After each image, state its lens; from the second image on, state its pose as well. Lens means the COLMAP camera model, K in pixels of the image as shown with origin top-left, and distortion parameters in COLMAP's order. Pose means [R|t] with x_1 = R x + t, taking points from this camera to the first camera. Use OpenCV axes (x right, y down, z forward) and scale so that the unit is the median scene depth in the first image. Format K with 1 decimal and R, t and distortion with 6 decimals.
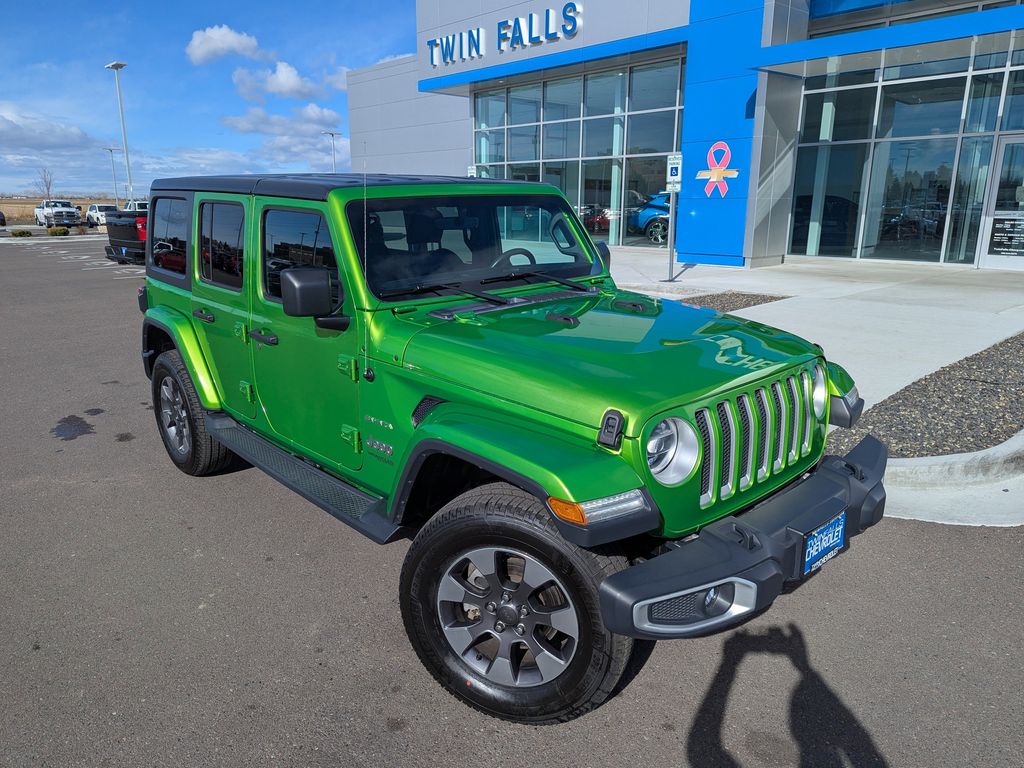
lens RADIAL K [[723.5, 0, 508.9], [0, 723.5, 384.6], [0, 0, 1]] dist [0.050152, -0.046089]
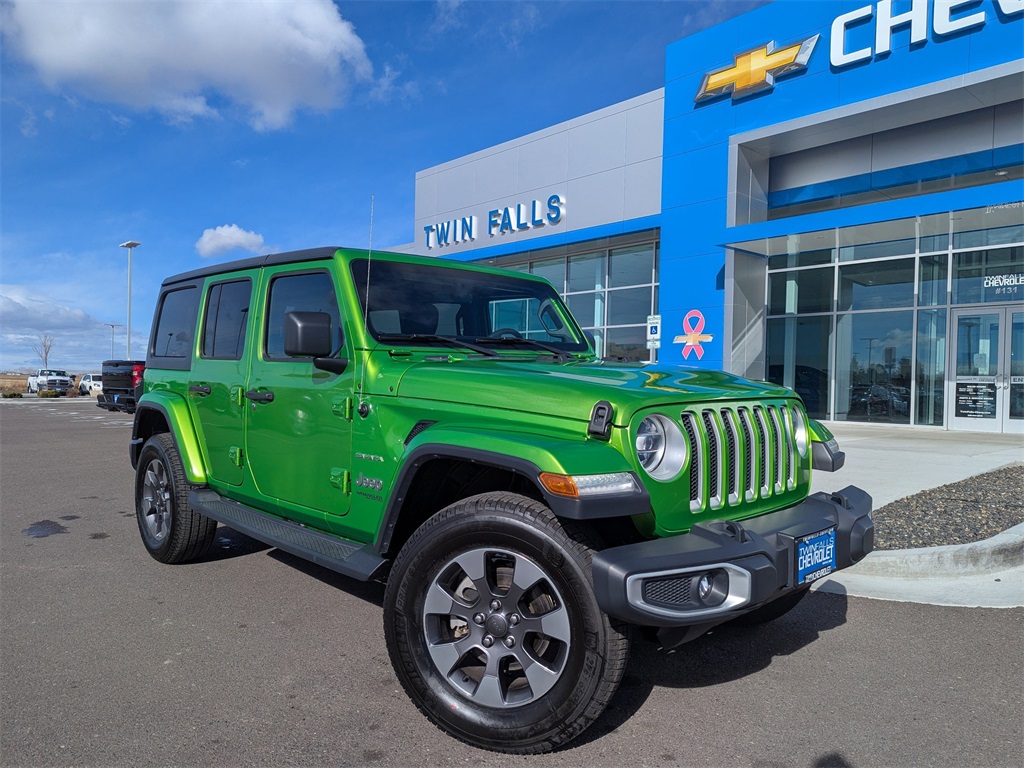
lens RADIAL K [[723.5, 0, 512.7], [0, 723.5, 392.3], [0, 0, 1]] dist [0.050152, -0.046089]
pose [[0.999555, 0.017006, 0.024523, -0.005546], [-0.010664, 0.971035, -0.238697, 0.145678], [-0.027872, 0.238329, 0.970784, -0.003521]]
